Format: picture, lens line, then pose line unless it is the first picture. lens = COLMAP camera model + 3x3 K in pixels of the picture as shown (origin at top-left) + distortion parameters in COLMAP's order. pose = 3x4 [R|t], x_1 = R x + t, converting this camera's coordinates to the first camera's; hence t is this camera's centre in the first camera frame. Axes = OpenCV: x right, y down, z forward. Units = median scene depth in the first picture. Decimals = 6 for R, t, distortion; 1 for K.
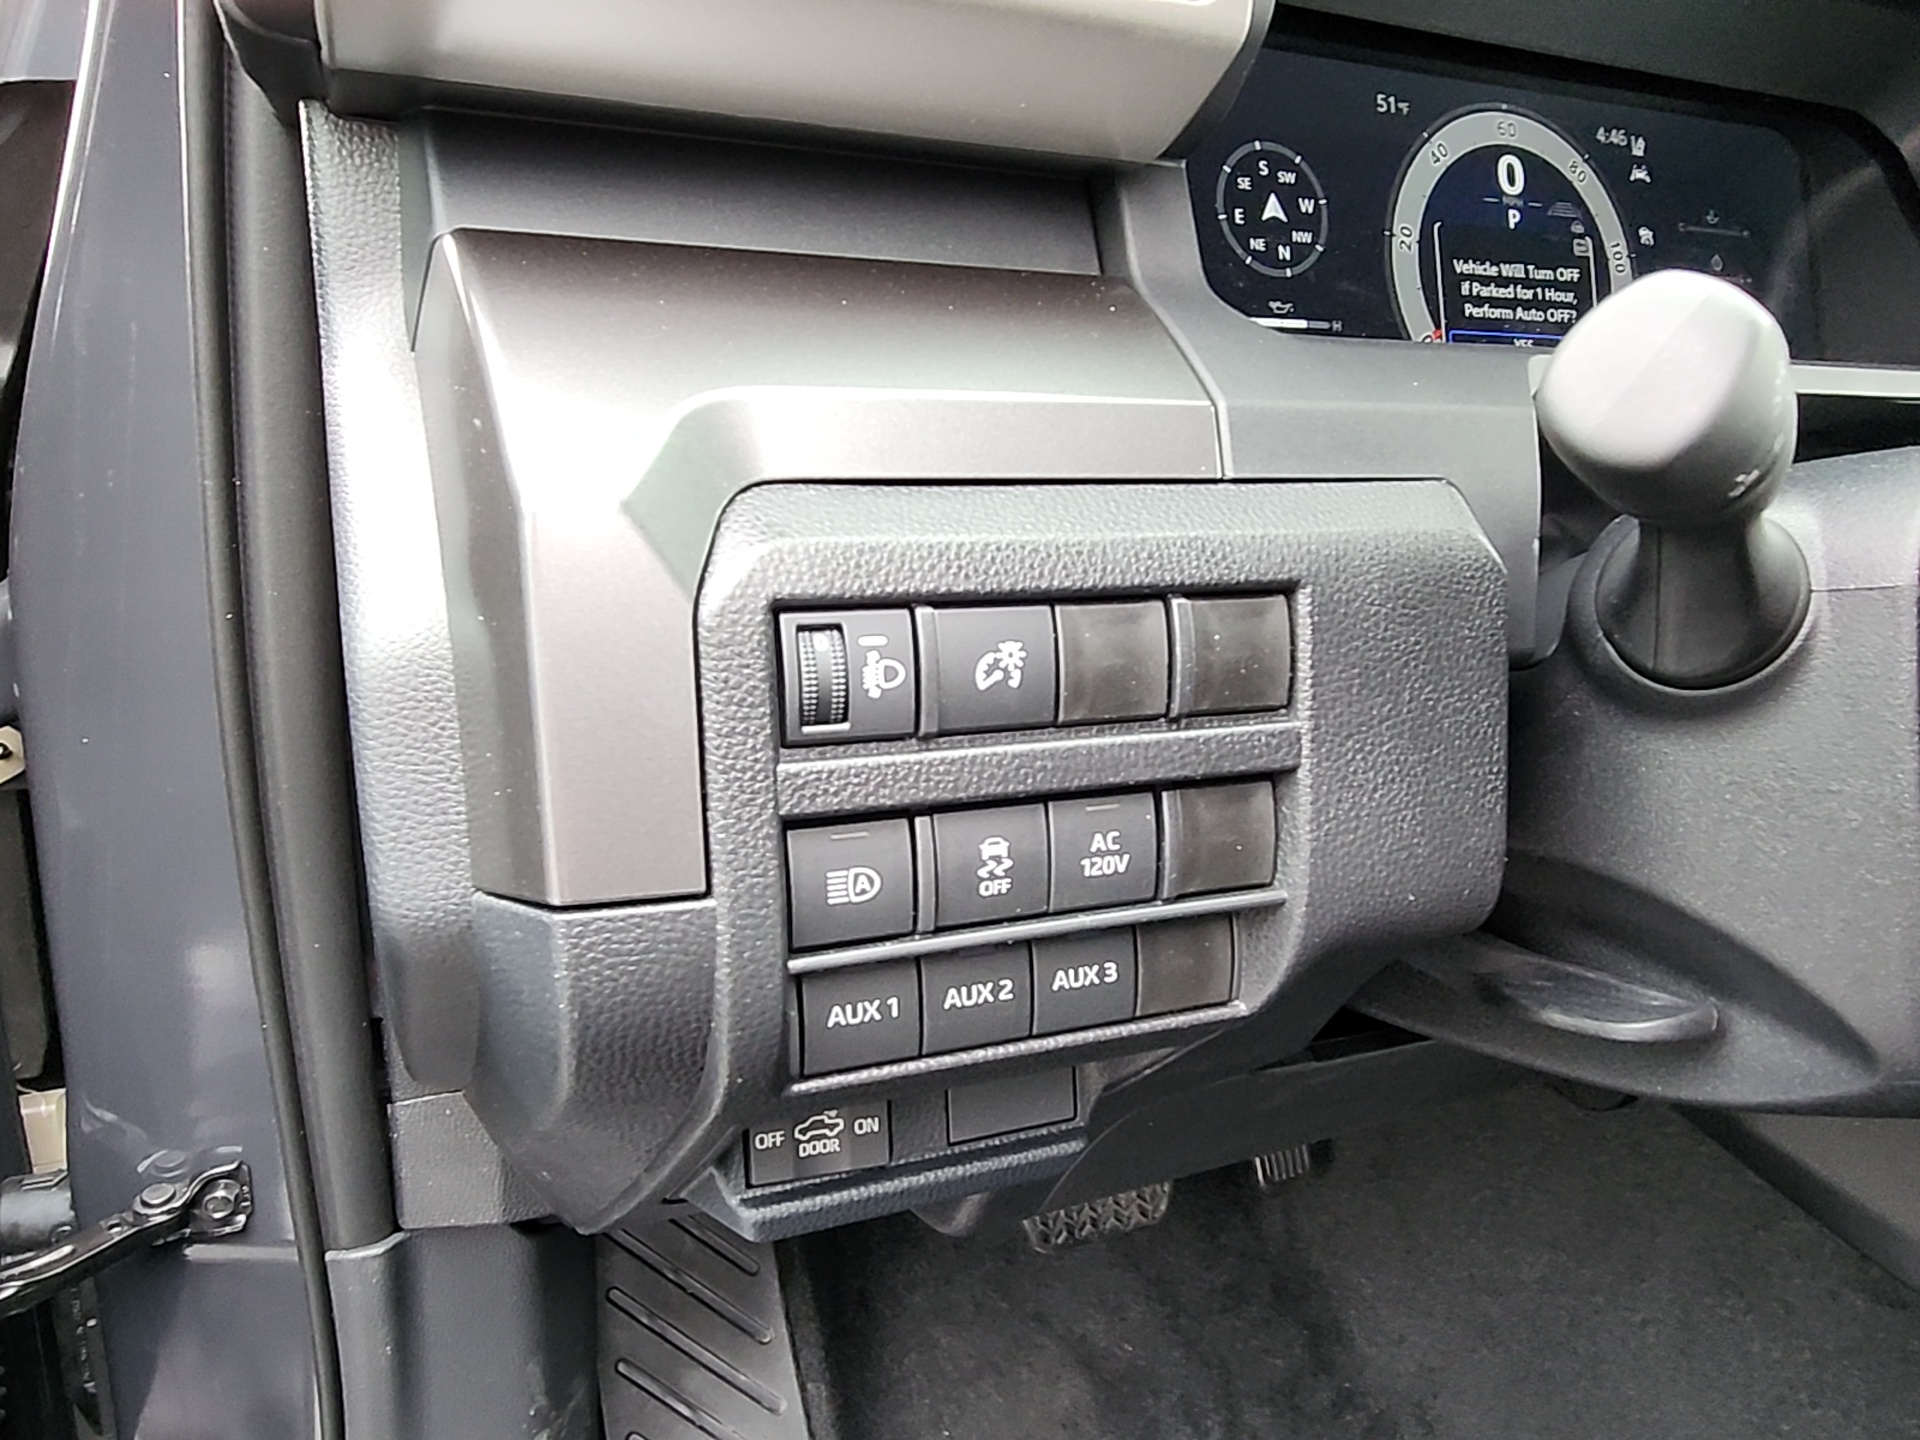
lens RADIAL K [[1283.7, 0, 960.0], [0, 1283.7, 720.0], [0, 0, 1]] dist [-0.000254, 0.002284]
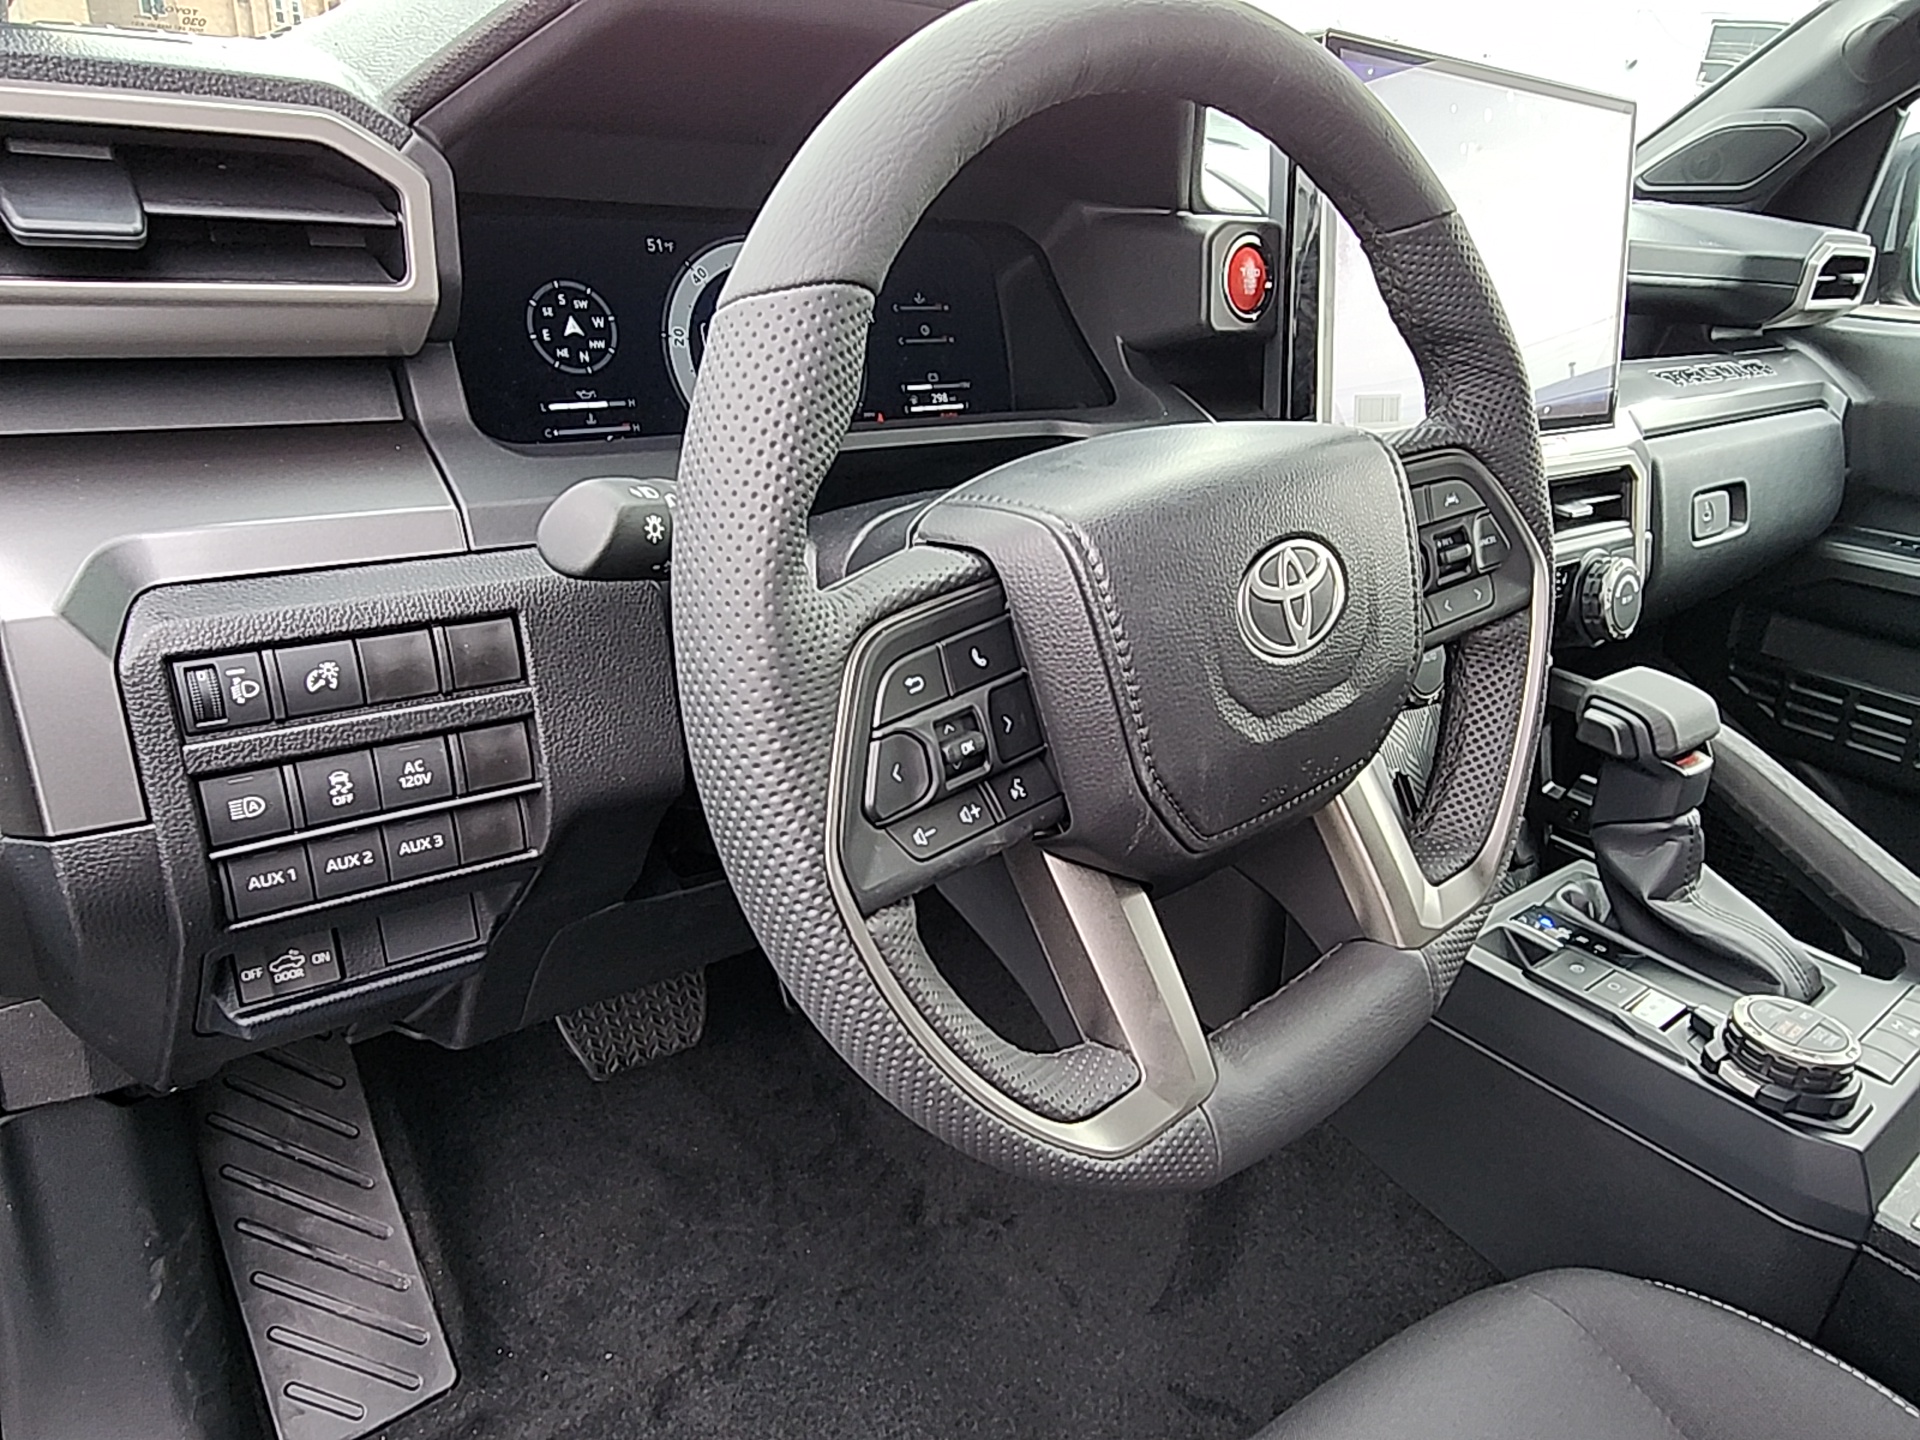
lens RADIAL K [[1289.8, 0, 965.1], [0, 1289.8, 726.5], [0, 0, 1]] dist [0.010081, -0.003706]
pose [[0.965725, -0.101937, 0.238714, 0.427191], [0.082361, 0.992474, 0.090617, -0.058717], [-0.246155, -0.067851, 0.966853, -0.898229]]
